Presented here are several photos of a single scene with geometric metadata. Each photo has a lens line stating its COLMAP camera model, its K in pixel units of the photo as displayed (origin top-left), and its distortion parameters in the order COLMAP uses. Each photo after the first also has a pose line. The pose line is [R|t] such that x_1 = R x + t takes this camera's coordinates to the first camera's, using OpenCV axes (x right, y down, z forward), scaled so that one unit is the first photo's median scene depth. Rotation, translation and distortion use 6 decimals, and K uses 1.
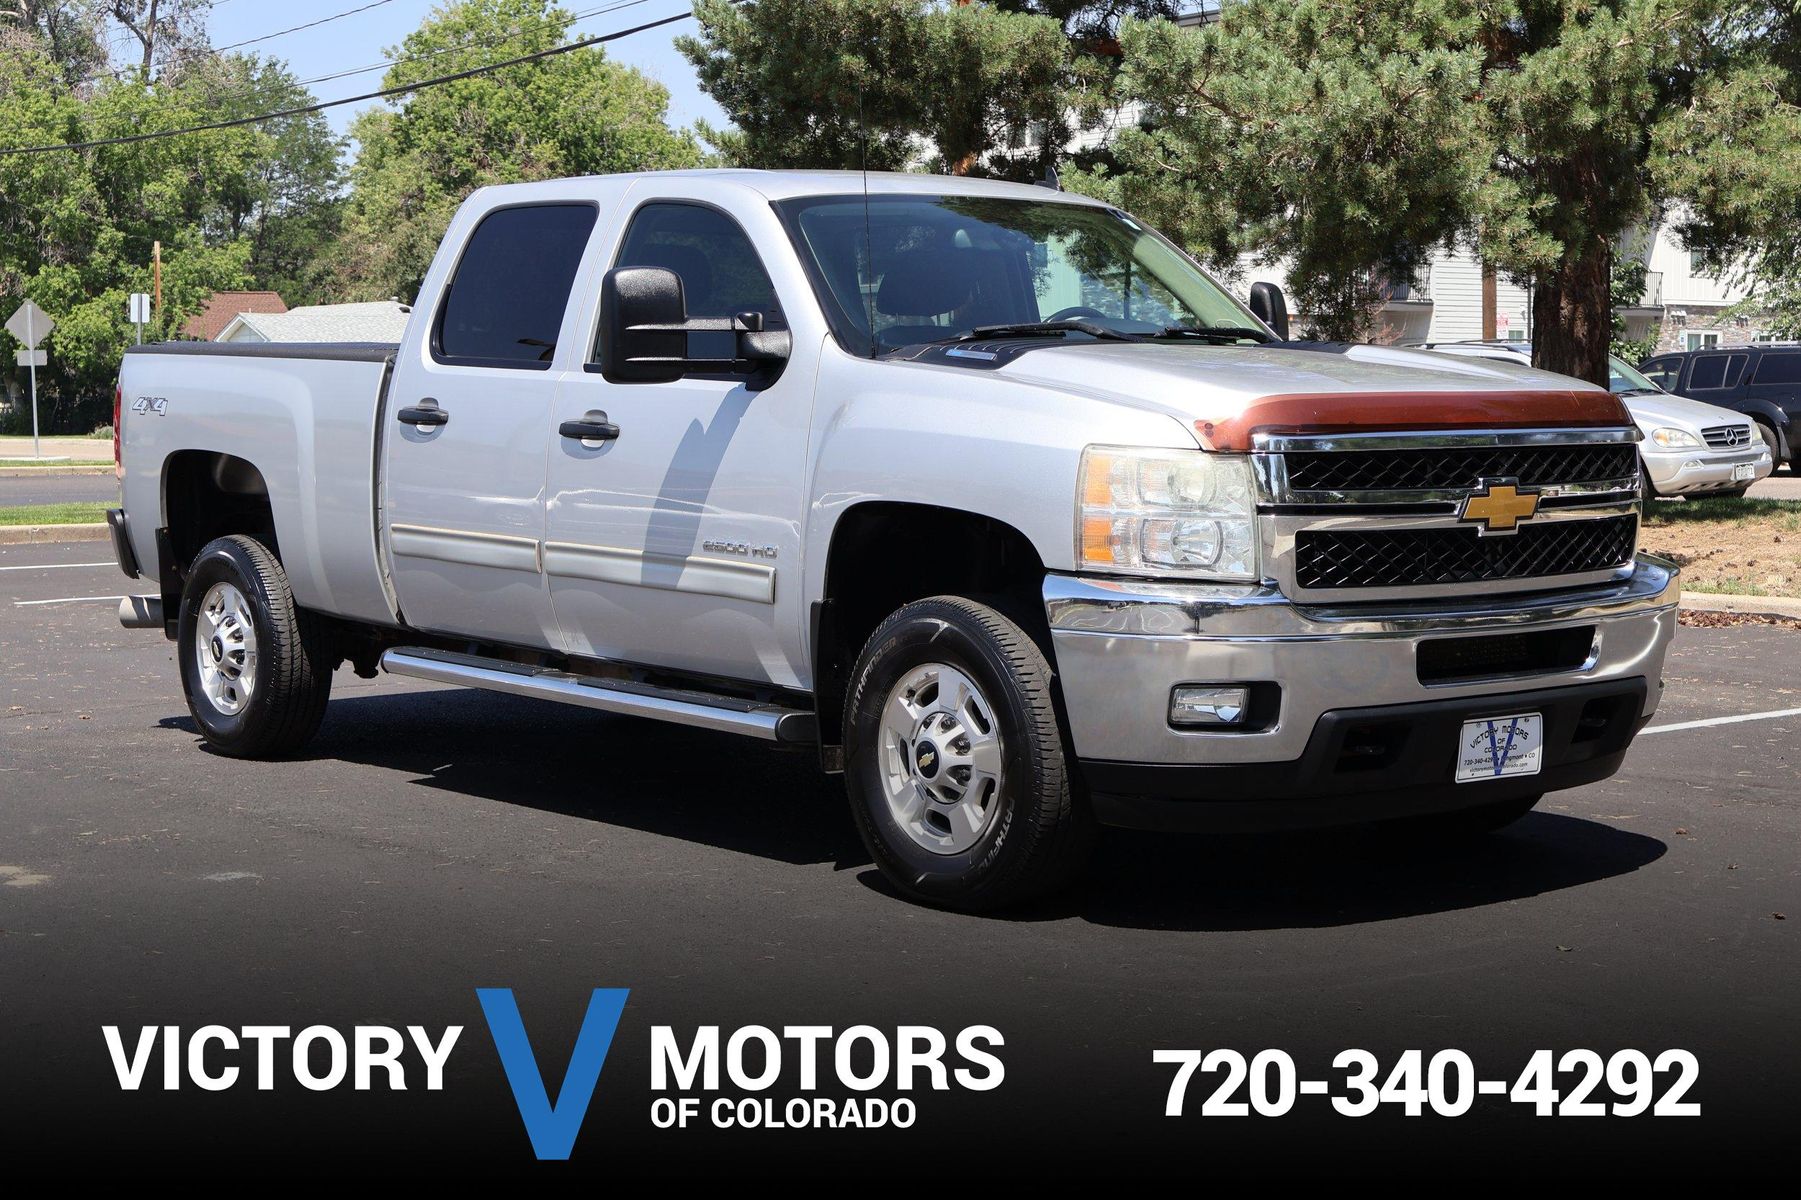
lens RADIAL K [[2980.1, 0, 917.5], [0, 2980.1, 594.0], [0, 0, 1]] dist [-0.003409, -0.096860]
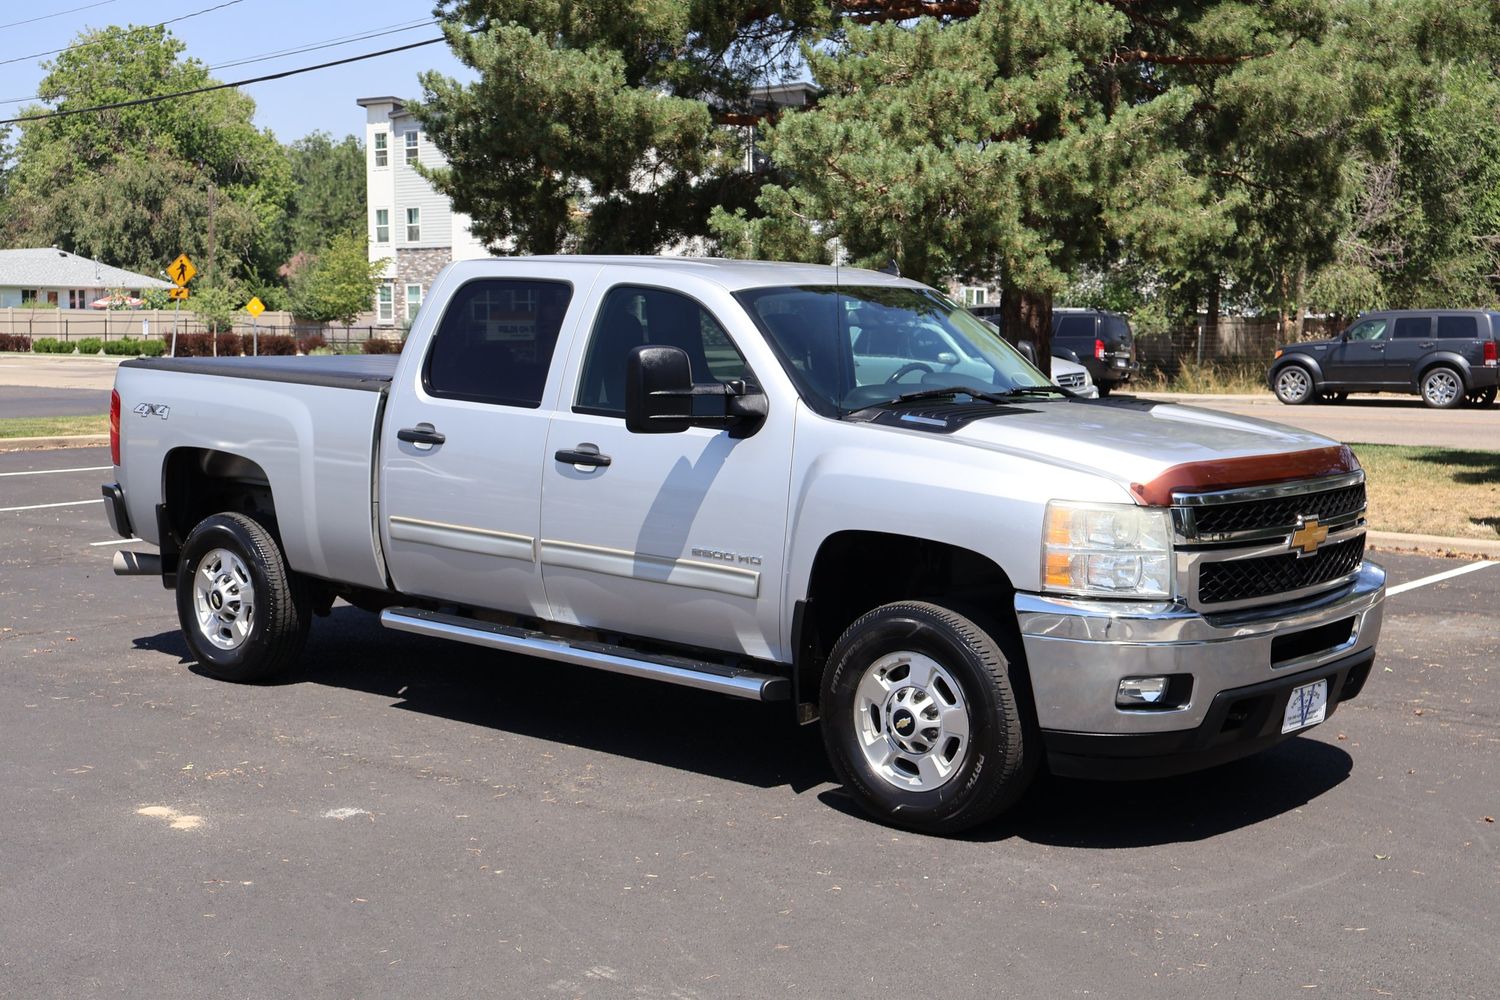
lens RADIAL K [[2030.3, 0, 788.6], [0, 2030.3, 504.0], [0, 0, 1]] dist [-0.001154, 0.008953]
pose [[0.981596, -0.003143, 0.190942, -0.159992], [-0.002197, 0.999612, 0.027751, -0.049542], [-0.190956, -0.027660, 0.981209, 0.075826]]
